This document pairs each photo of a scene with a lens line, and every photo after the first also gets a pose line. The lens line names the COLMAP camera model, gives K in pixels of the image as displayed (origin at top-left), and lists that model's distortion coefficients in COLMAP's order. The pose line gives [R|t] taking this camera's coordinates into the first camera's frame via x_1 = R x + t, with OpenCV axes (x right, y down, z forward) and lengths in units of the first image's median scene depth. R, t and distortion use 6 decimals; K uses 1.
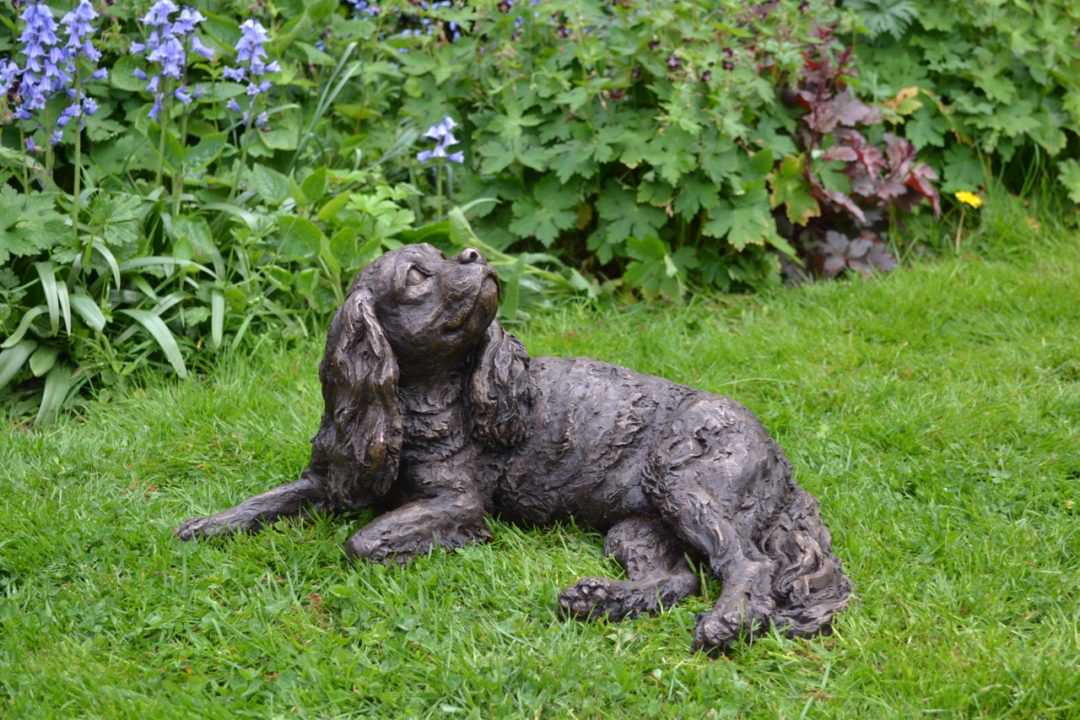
lens RADIAL K [[1705.2, 0, 542.0], [0, 1705.2, 354.4], [0, 0, 1]] dist [-0.016636, 0.000000]
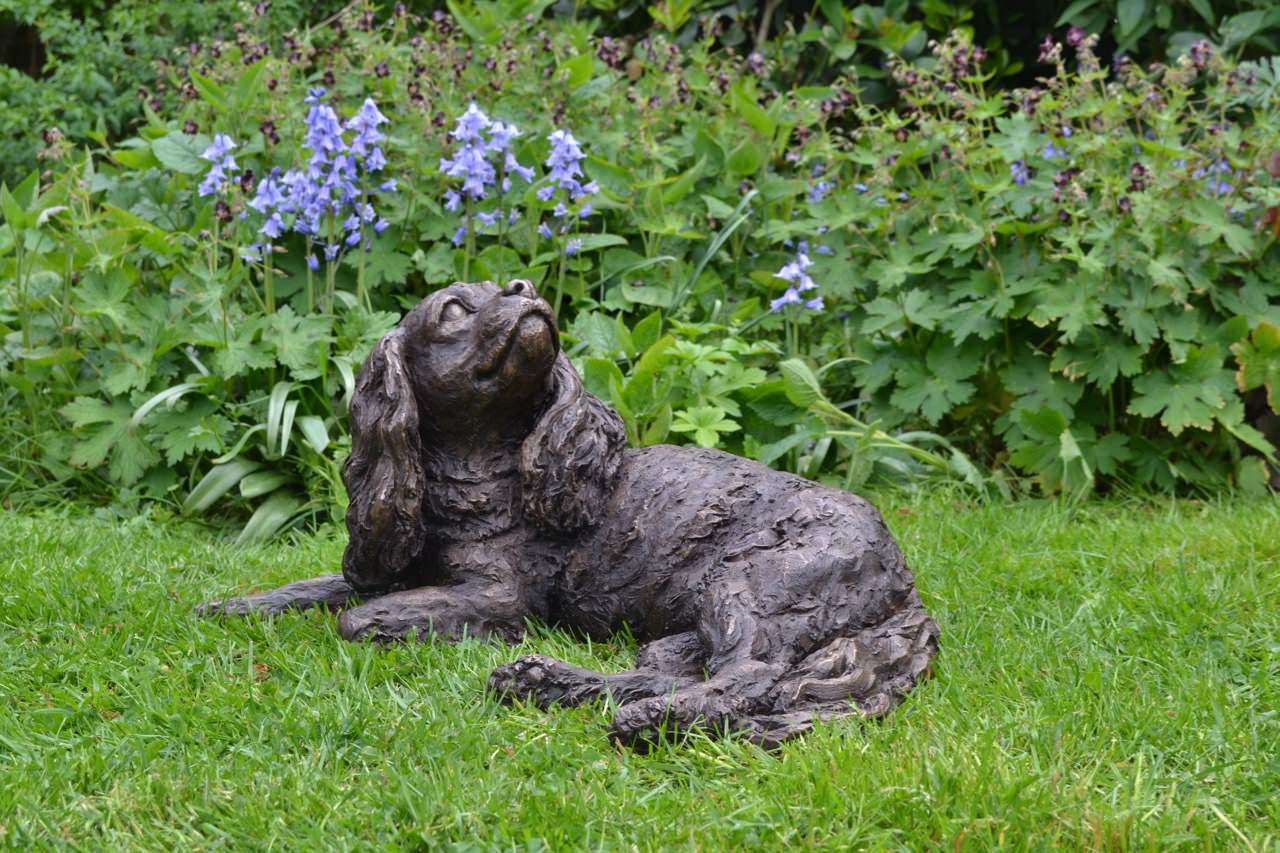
lens RADIAL K [[2021.0, 0, 637.2], [0, 2021.0, 433.8], [0, 0, 1]] dist [-0.016636, 0.000000]
pose [[0.926902, 0.035533, -0.373618, 0.363979], [-0.093386, 0.986033, -0.137902, 0.135378], [0.363500, 0.162713, 0.917275, 0.131616]]
